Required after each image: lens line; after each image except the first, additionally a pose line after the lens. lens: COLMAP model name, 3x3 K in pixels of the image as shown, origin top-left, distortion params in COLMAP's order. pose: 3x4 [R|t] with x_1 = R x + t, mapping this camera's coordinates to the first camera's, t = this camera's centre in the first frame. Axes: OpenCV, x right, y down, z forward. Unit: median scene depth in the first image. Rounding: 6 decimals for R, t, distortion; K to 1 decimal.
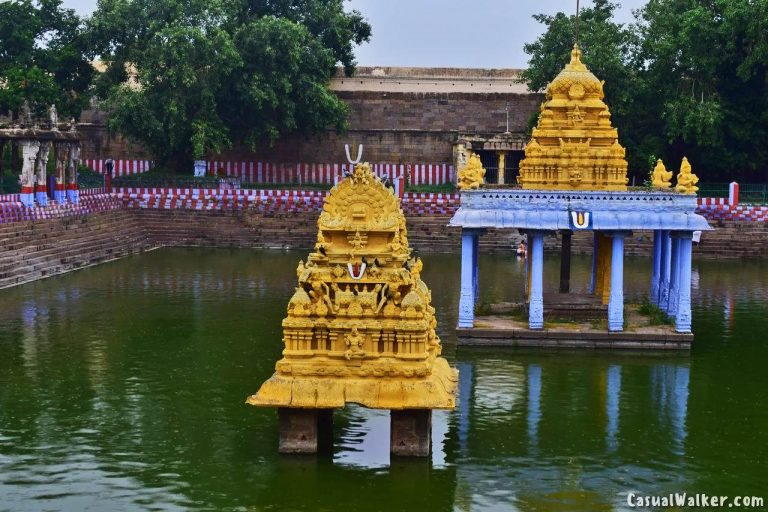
lens RADIAL K [[1196.9, 0, 384.0], [0, 1196.9, 256.0], [0, 0, 1]] dist [-0.006887, -0.023777]
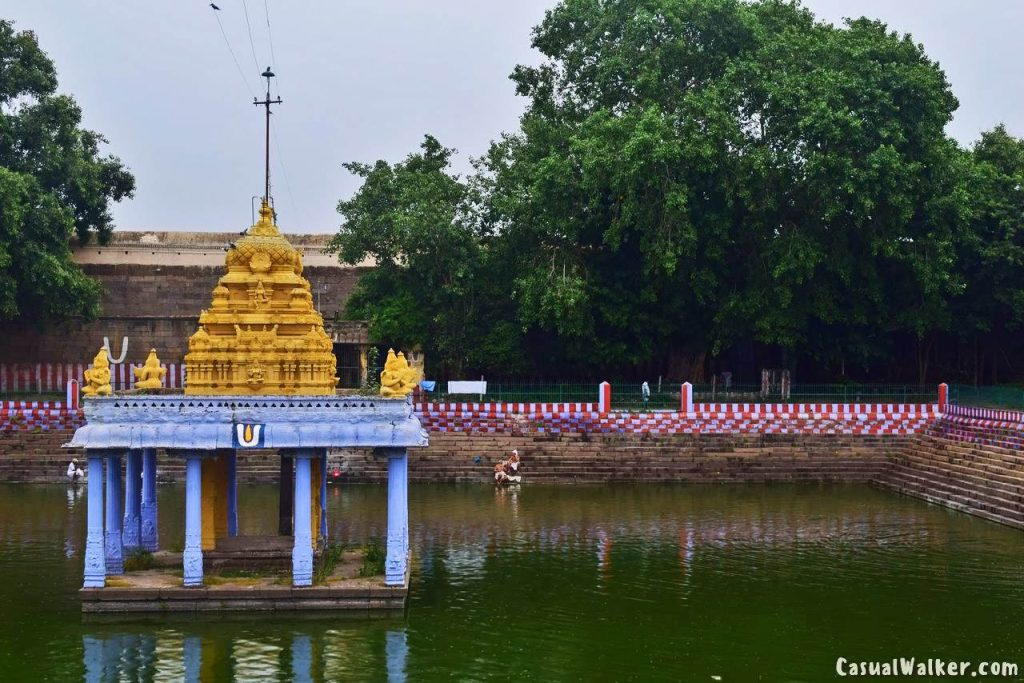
lens RADIAL K [[1612.3, 0, 512.0], [0, 1612.3, 341.5], [0, 0, 1]] dist [-0.006748, -0.035481]
pose [[0.990013, -0.008888, 0.140693, 0.174079], [0.021479, 0.995869, -0.088229, 0.003170], [-0.139328, 0.090370, 0.986114, -0.004593]]
